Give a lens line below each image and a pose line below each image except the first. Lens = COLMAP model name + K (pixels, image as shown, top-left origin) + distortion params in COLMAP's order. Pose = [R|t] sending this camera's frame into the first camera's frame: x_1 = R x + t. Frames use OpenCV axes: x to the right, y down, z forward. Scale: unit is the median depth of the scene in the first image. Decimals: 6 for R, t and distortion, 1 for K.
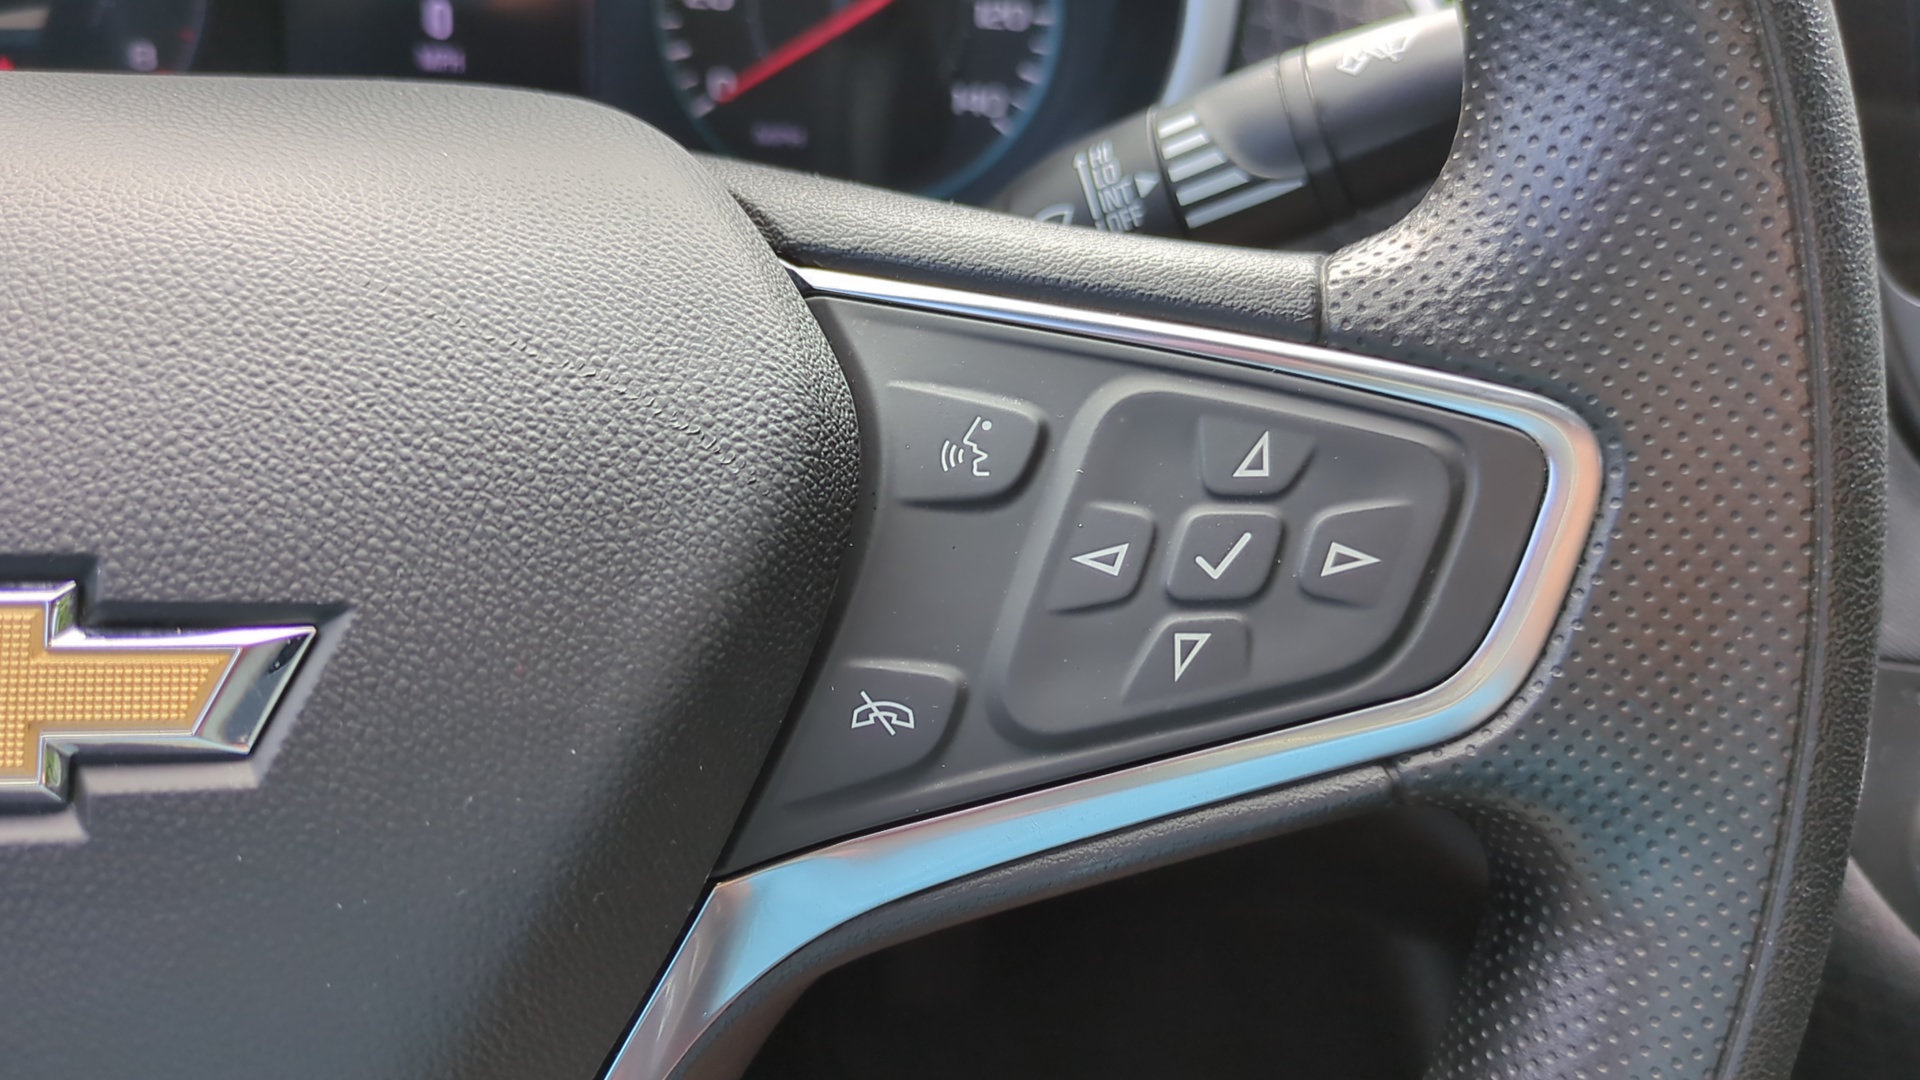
lens RADIAL K [[1631.8, 0, 960.0], [0, 1631.8, 526.2], [0, 0, 1]] dist [0.054819, -0.087695]
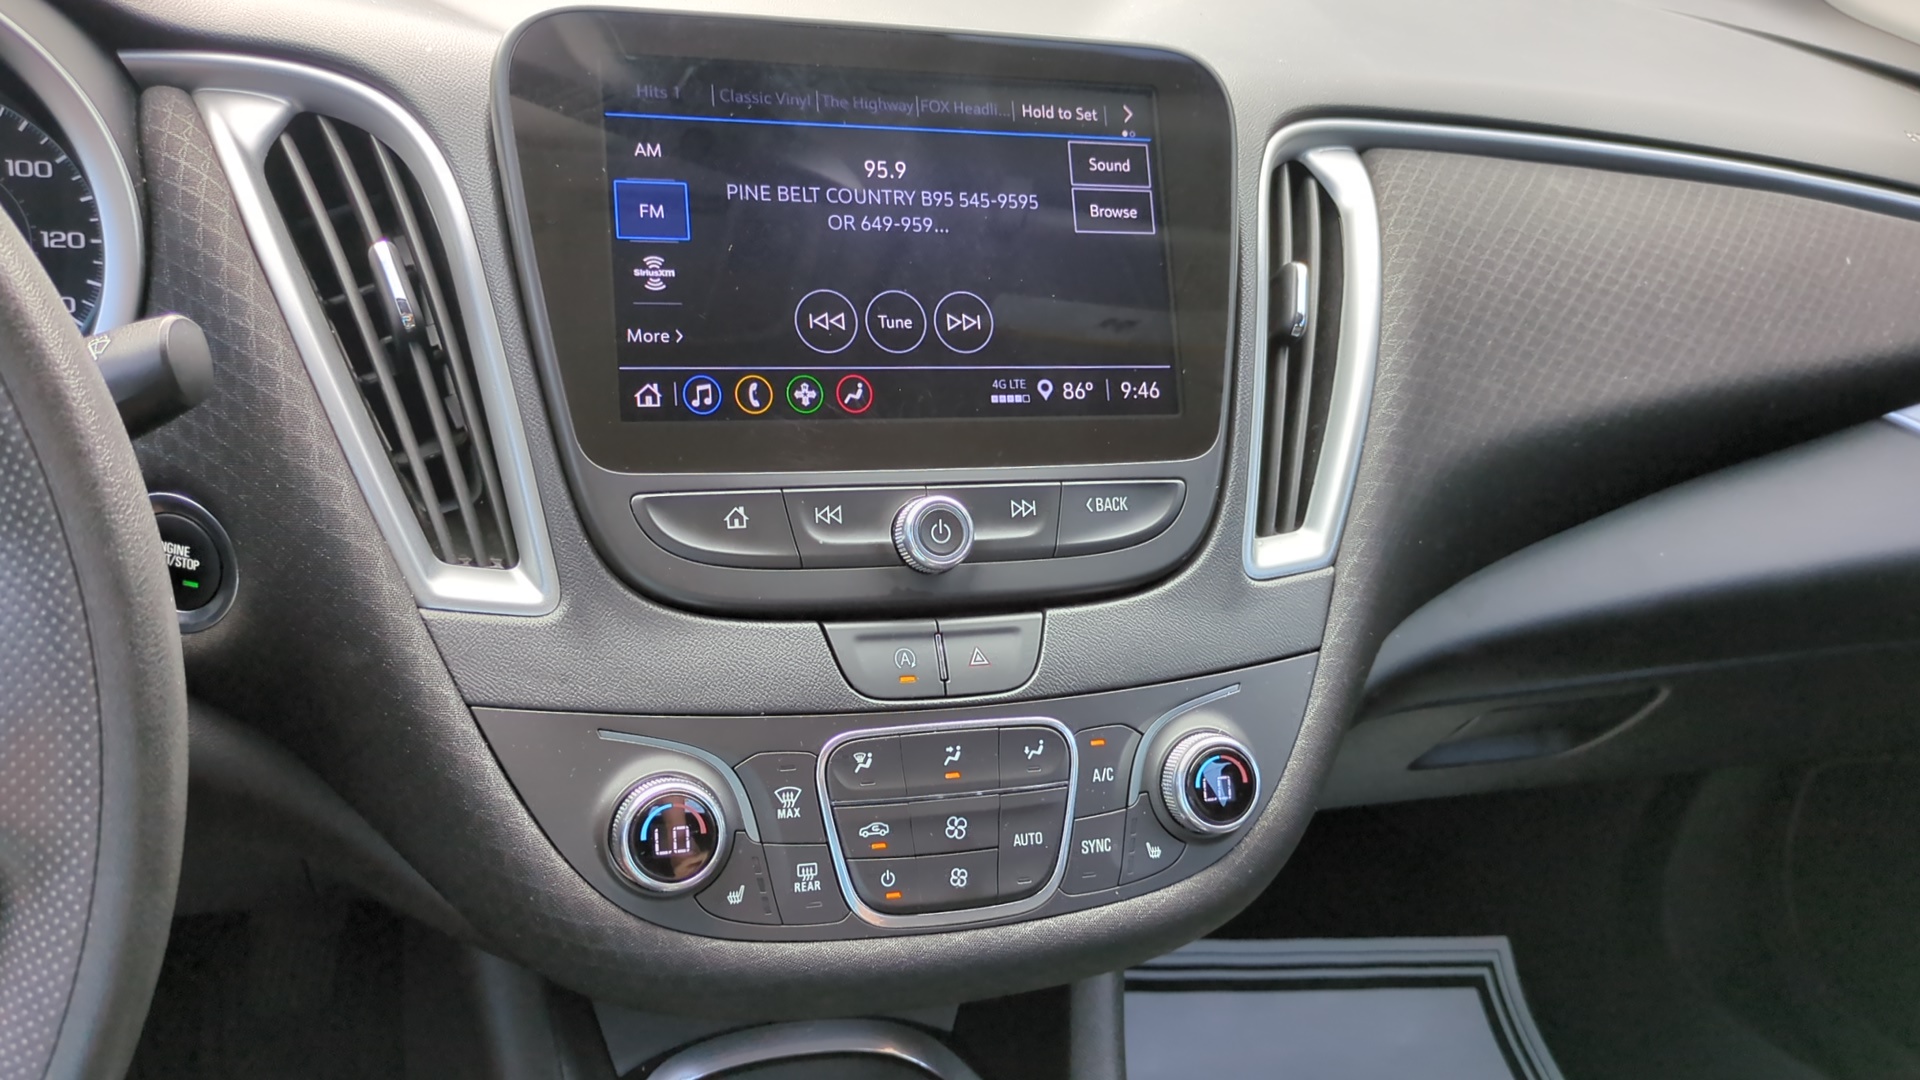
lens RADIAL K [[1631.8, 0, 960.0], [0, 1631.8, 526.2], [0, 0, 1]] dist [0.054819, -0.087695]
pose [[0.980725, -0.043029, 0.190594, 1.081025], [0.043165, 0.999062, 0.003439, -0.138024], [-0.190564, 0.004854, 0.981663, -0.954510]]
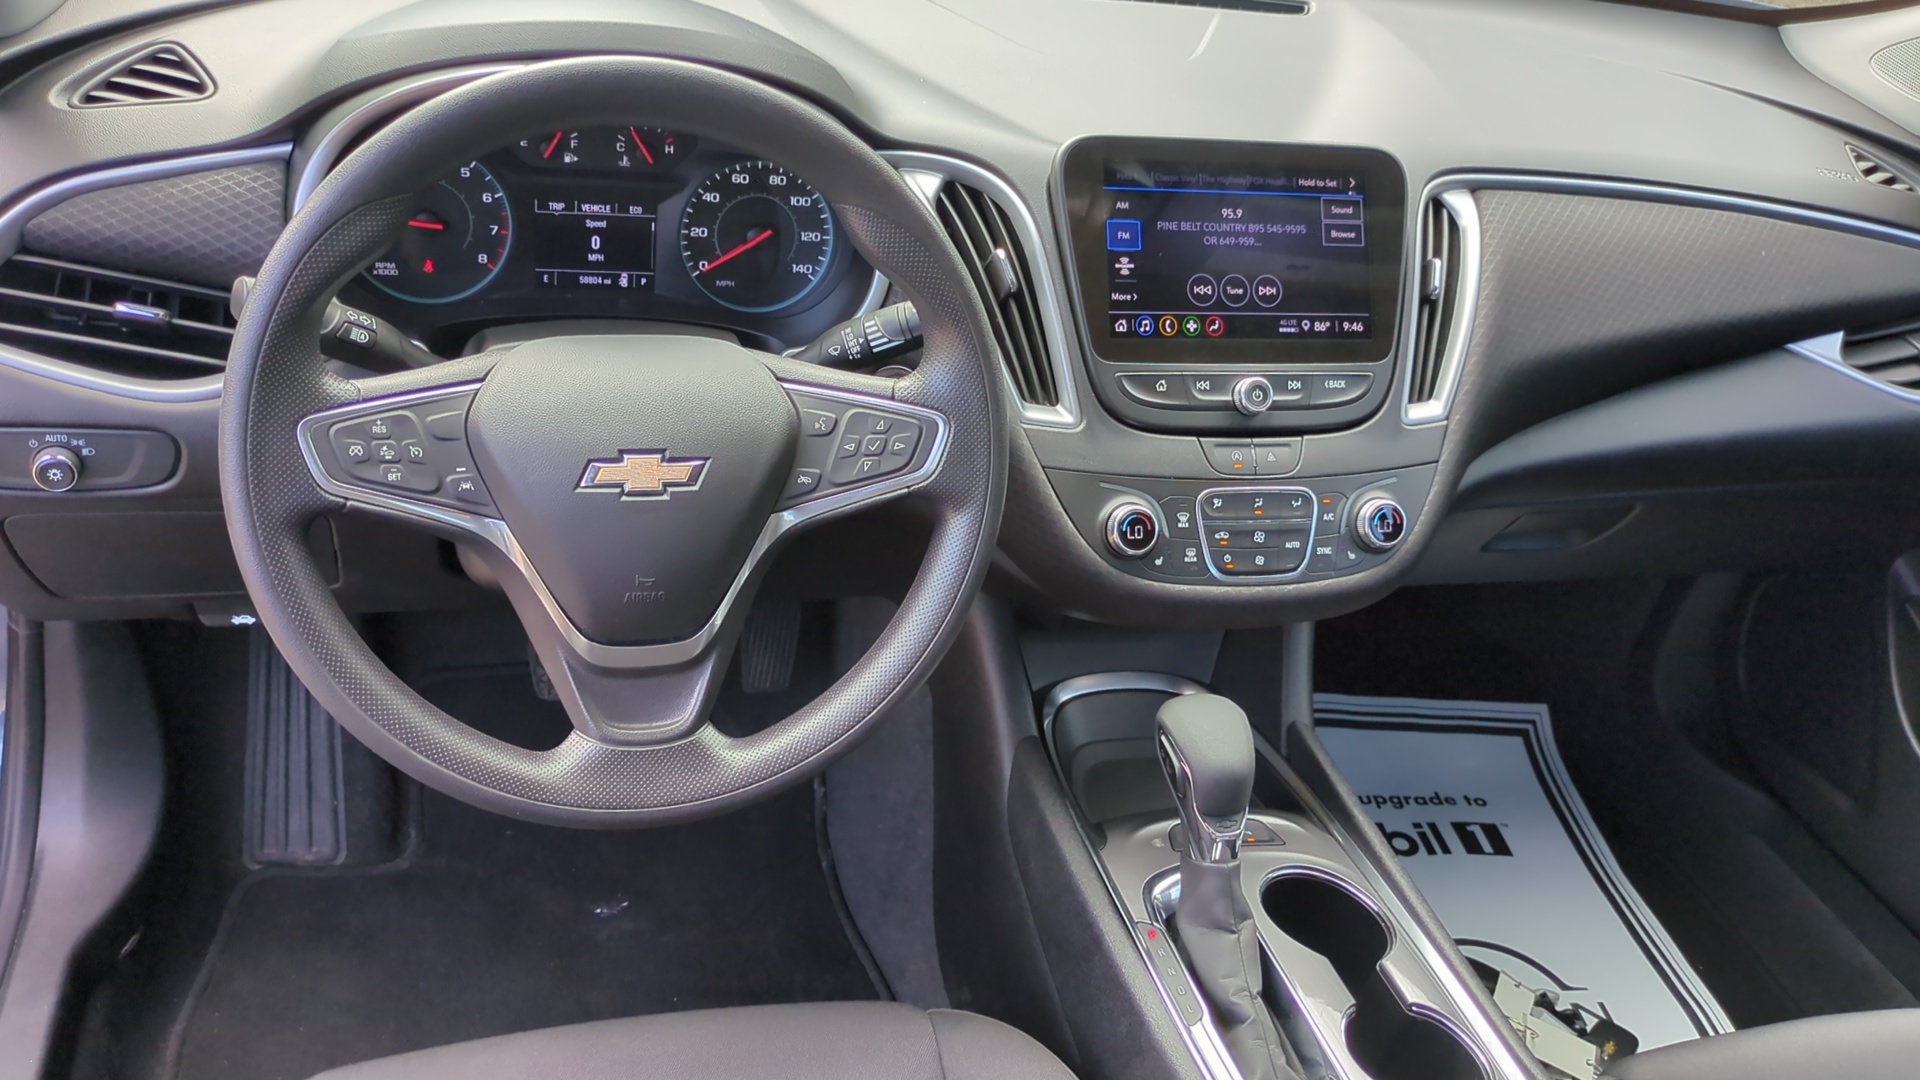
lens RADIAL K [[1631.8, 0, 960.0], [0, 1631.8, 526.2], [0, 0, 1]] dist [0.054819, -0.087695]
pose [[0.989787, -0.022898, 0.140706, -0.268429], [0.012975, 0.997389, 0.071040, -0.082467], [-0.141965, -0.068489, 0.987499, -3.768194]]
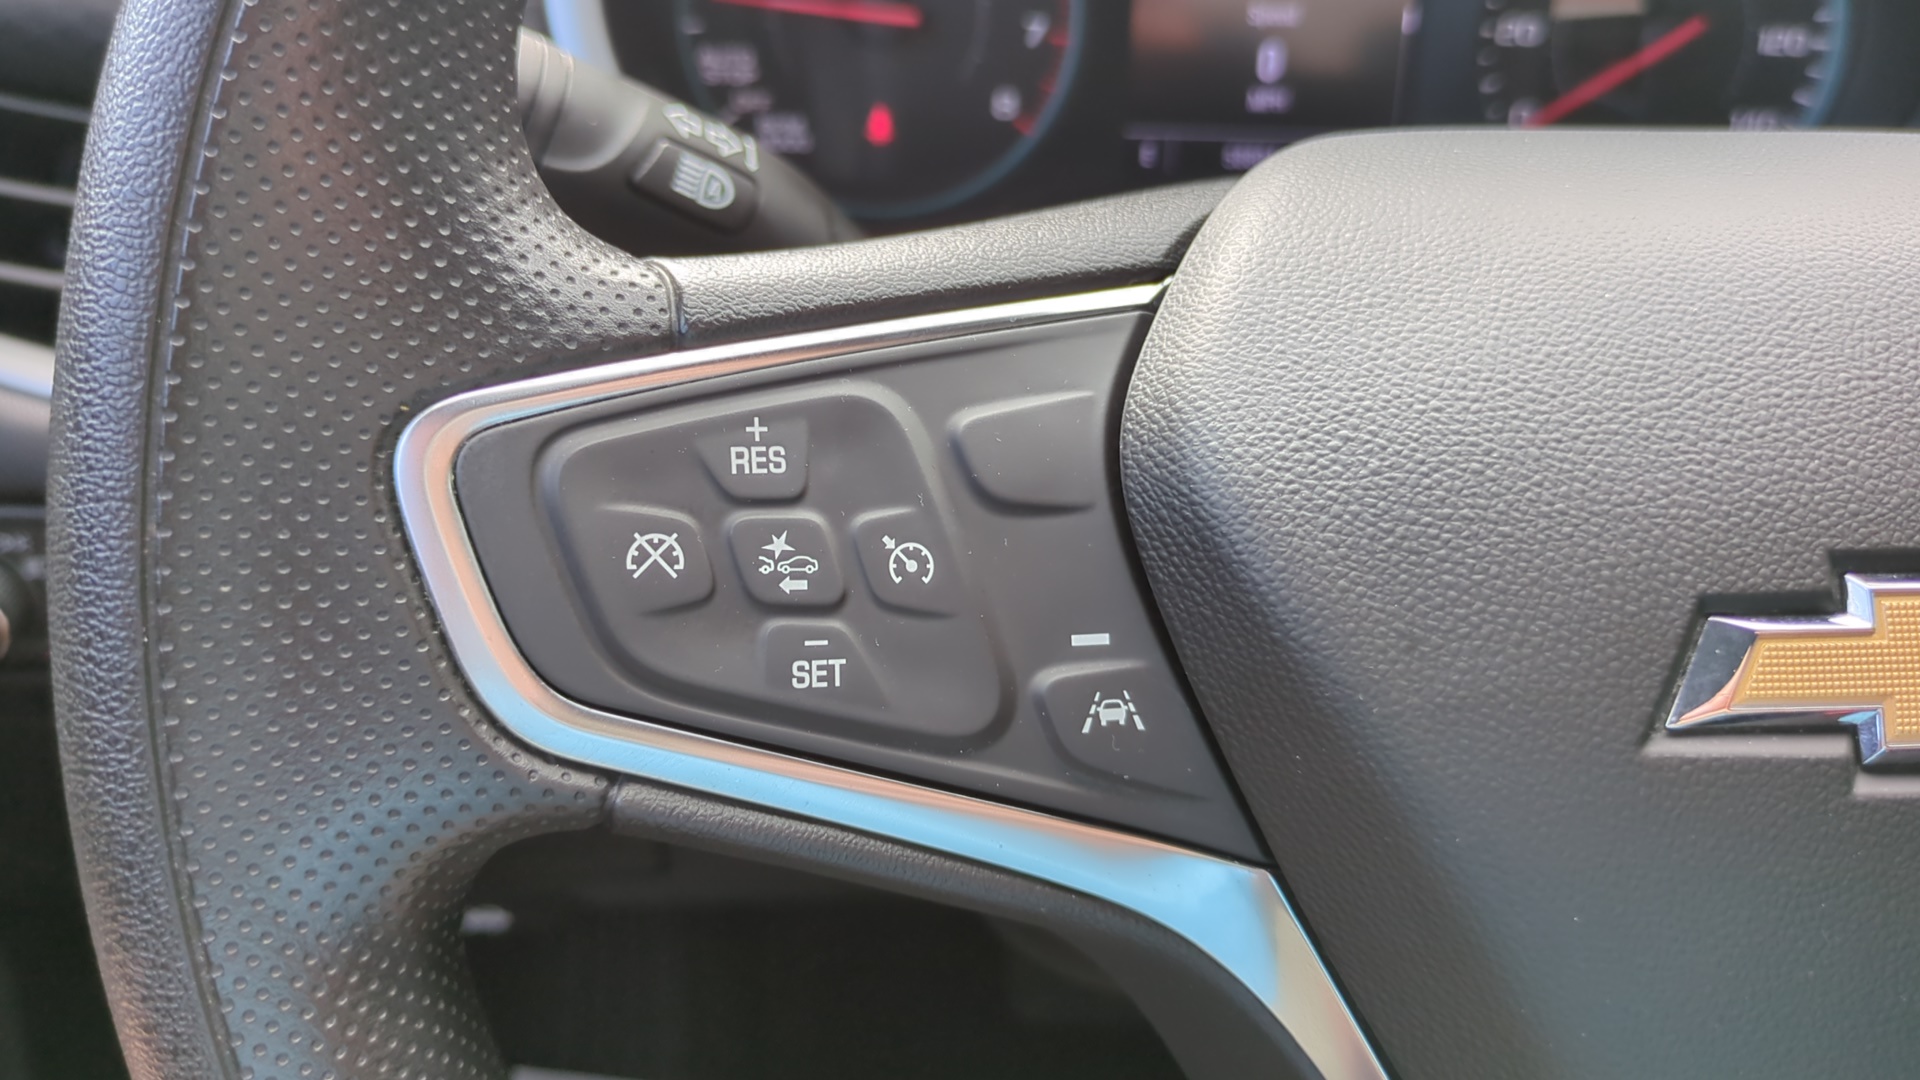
lens RADIAL K [[1599.3, 0, 958.4], [0, 1599.3, 574.1], [0, 0, 1]] dist [0.057202, -0.087853]
pose [[0.997016, -0.014338, -0.075851, -0.992974], [0.015748, 0.999713, 0.018033, 0.002936], [0.075571, -0.019173, 0.996956, -0.134549]]
